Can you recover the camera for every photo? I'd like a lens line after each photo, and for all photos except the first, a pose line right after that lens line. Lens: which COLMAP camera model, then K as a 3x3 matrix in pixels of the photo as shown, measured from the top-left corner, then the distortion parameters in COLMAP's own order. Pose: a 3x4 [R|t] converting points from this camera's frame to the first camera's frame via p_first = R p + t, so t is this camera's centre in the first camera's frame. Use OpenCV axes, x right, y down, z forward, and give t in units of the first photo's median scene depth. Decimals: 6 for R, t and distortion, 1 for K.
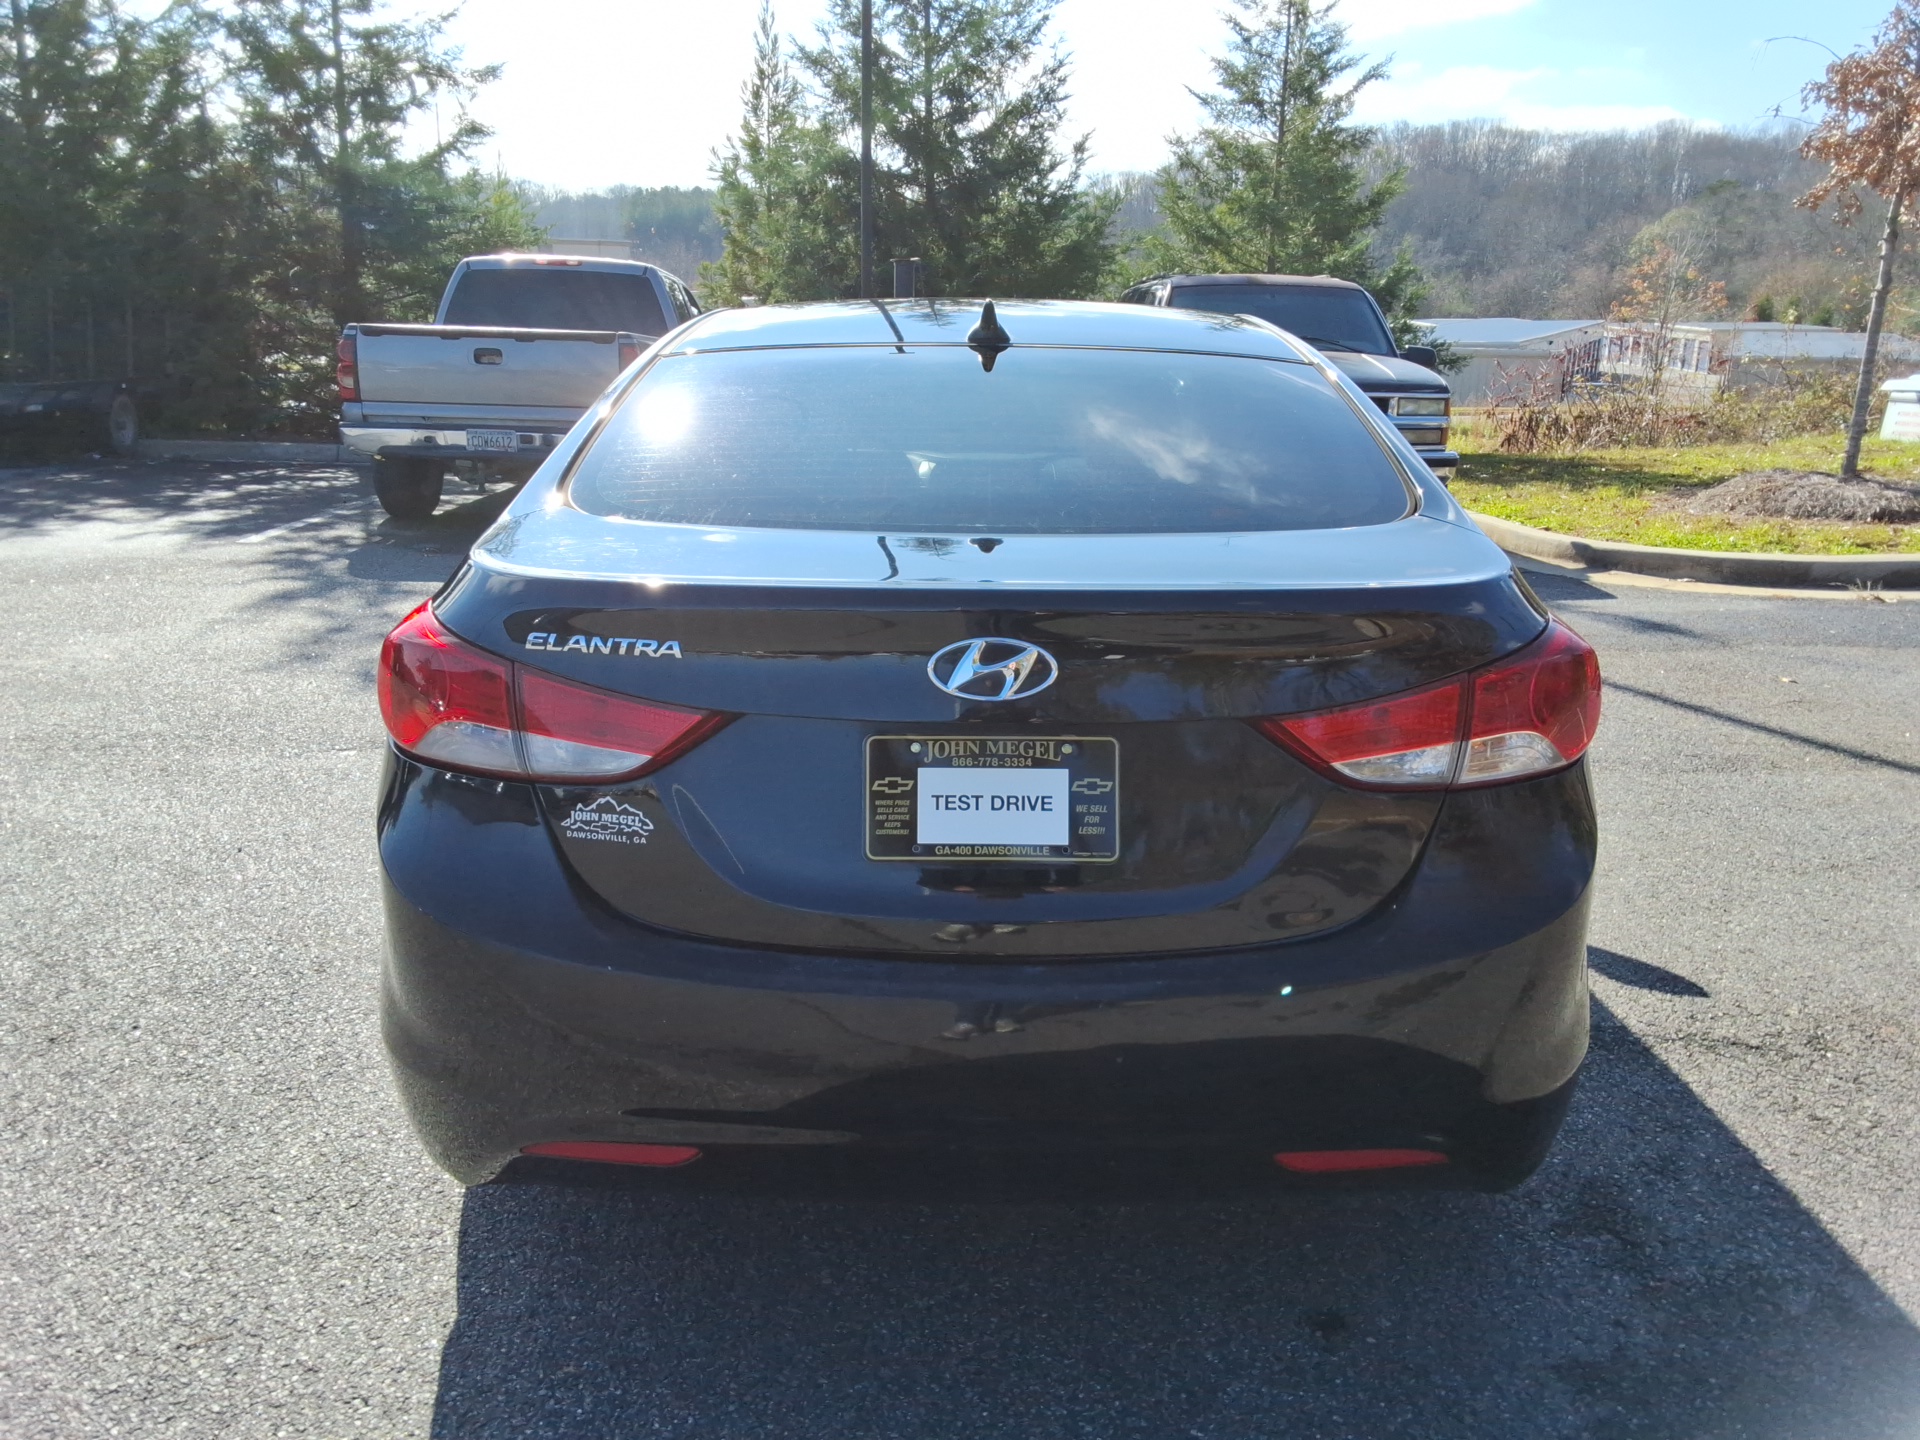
lens RADIAL K [[1548.7, 0, 969.4], [0, 1548.7, 700.5], [0, 0, 1]] dist [0.128249, -0.211745]
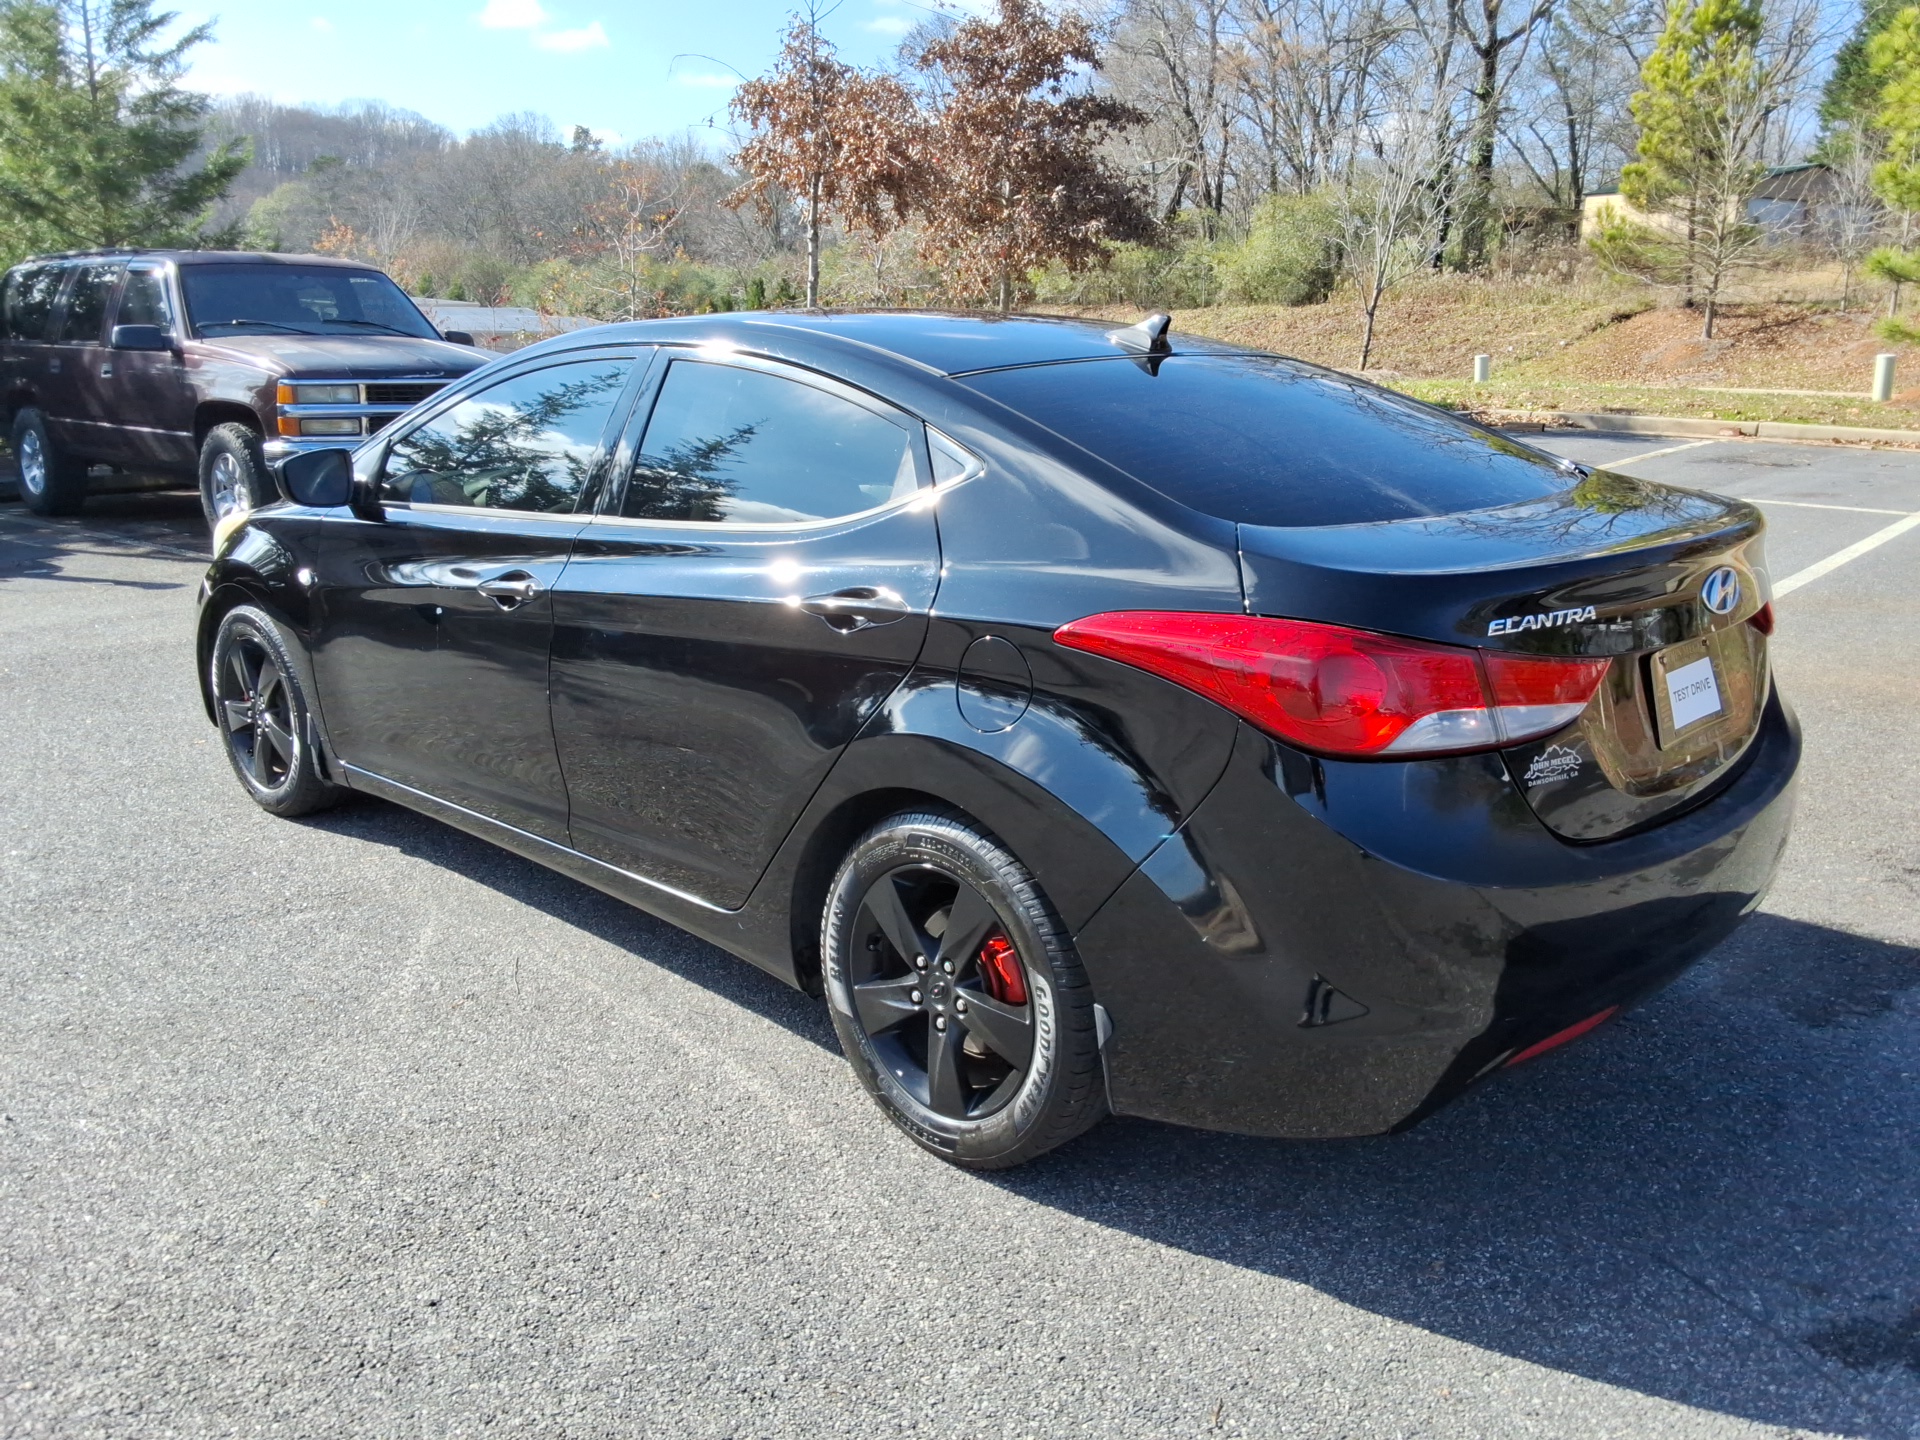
lens RADIAL K [[1544.8, 0, 962.4], [0, 1544.8, 702.8], [0, 0, 1]] dist [0.126111, -0.198264]
pose [[0.685402, -0.185902, 0.704035, -1.177482], [0.173190, 0.980735, 0.090358, -0.133978], [-0.707269, 0.060000, 0.704394, 0.400548]]
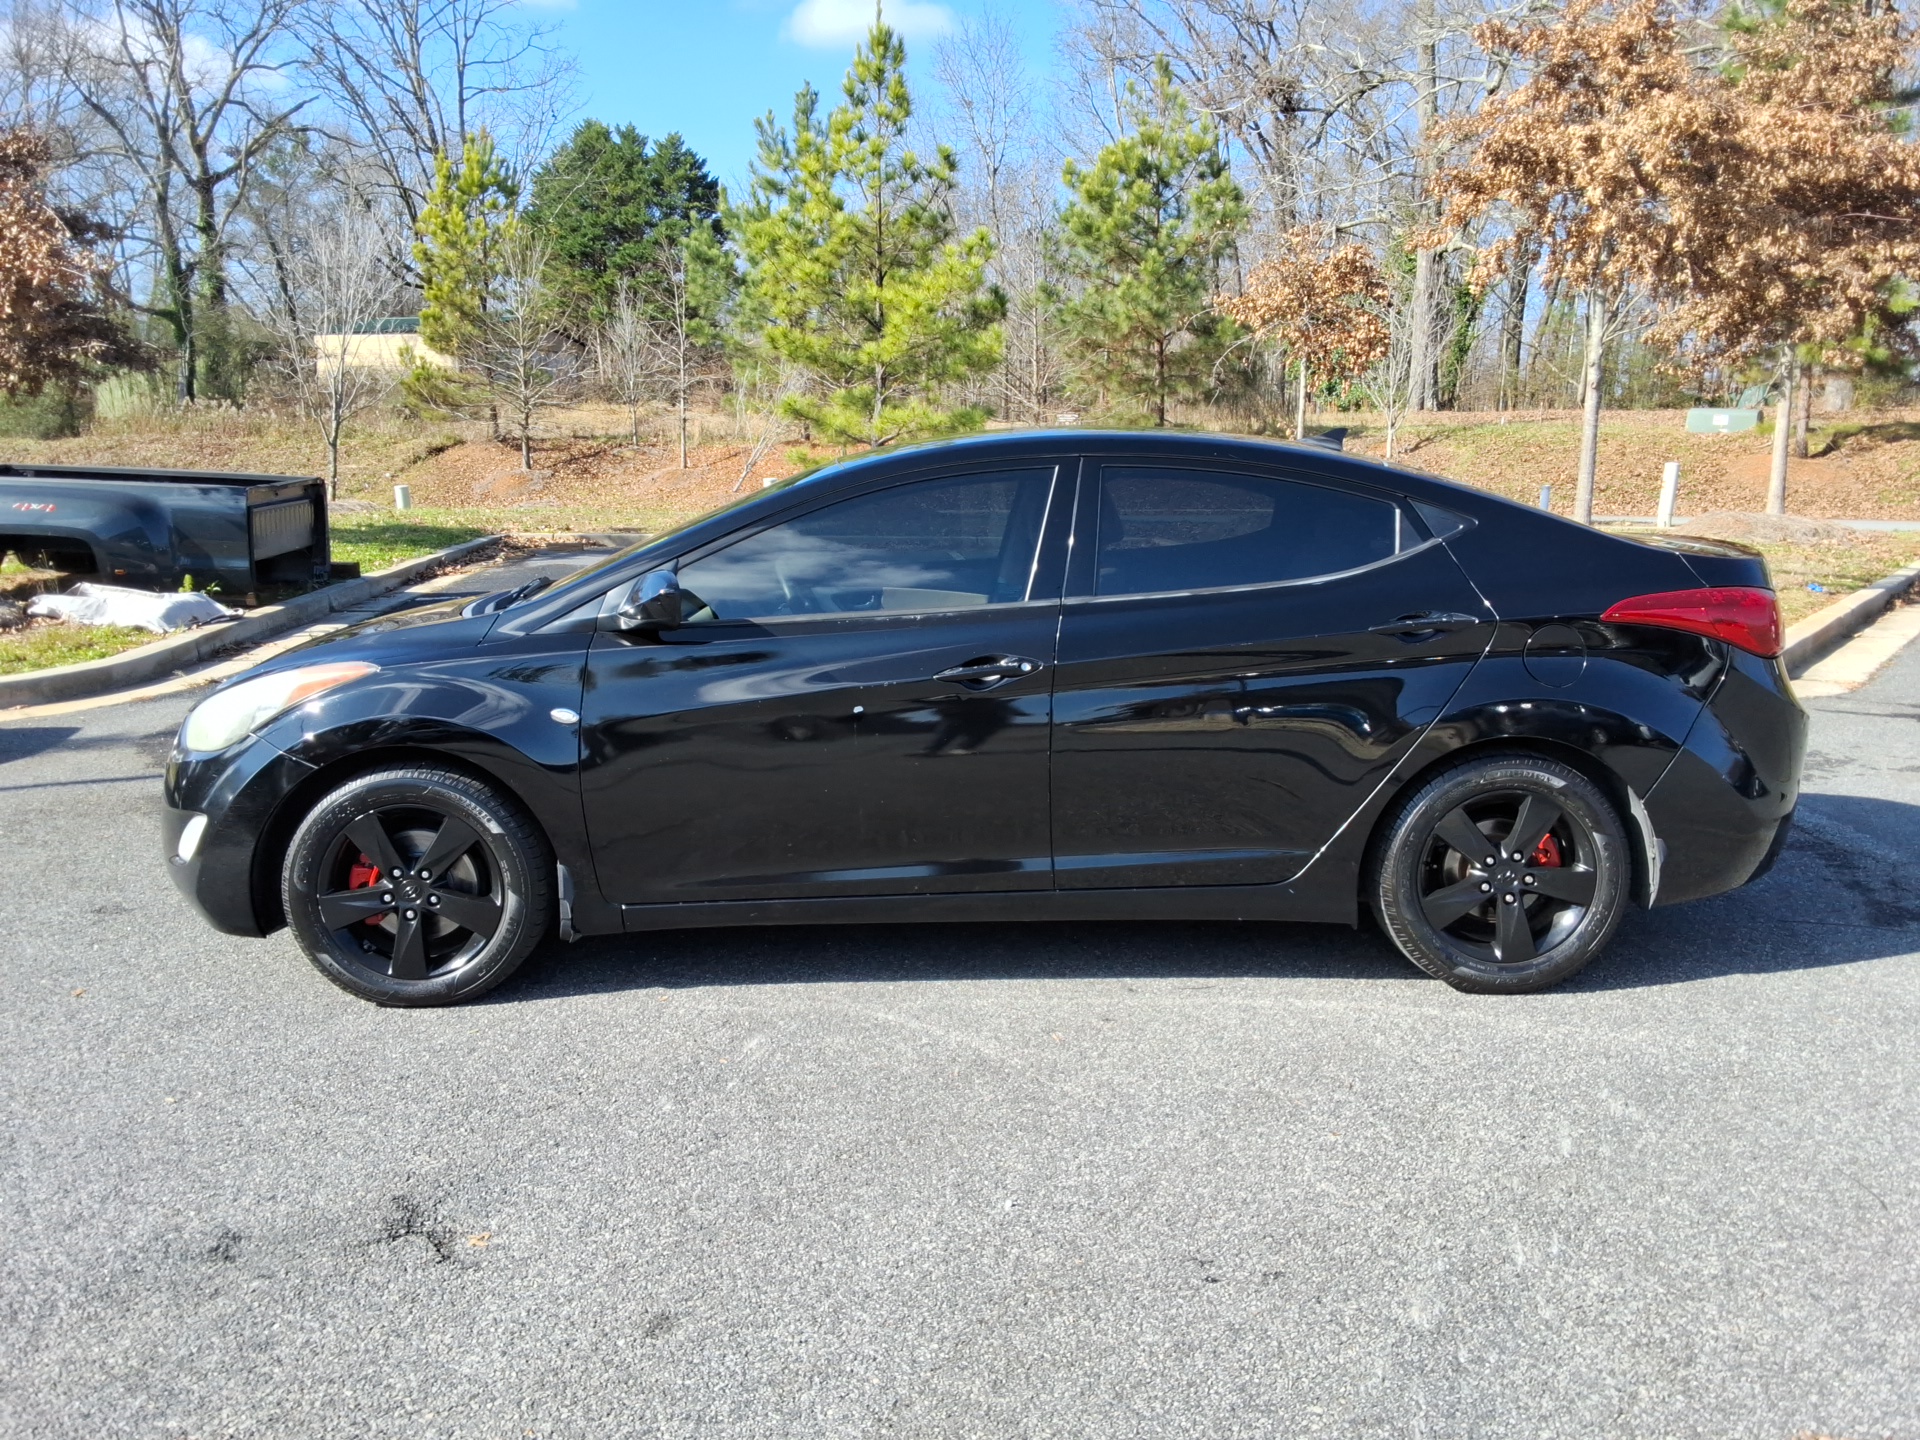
lens RADIAL K [[1554.9, 0, 1012.9], [0, 1554.9, 729.7], [0, 0, 1]] dist [0.061582, -0.127208]
pose [[-0.066114, -0.189220, 0.979706, -2.103566], [0.231778, 0.952086, 0.199527, -0.467407], [-0.970519, 0.240266, -0.019089, 1.858374]]
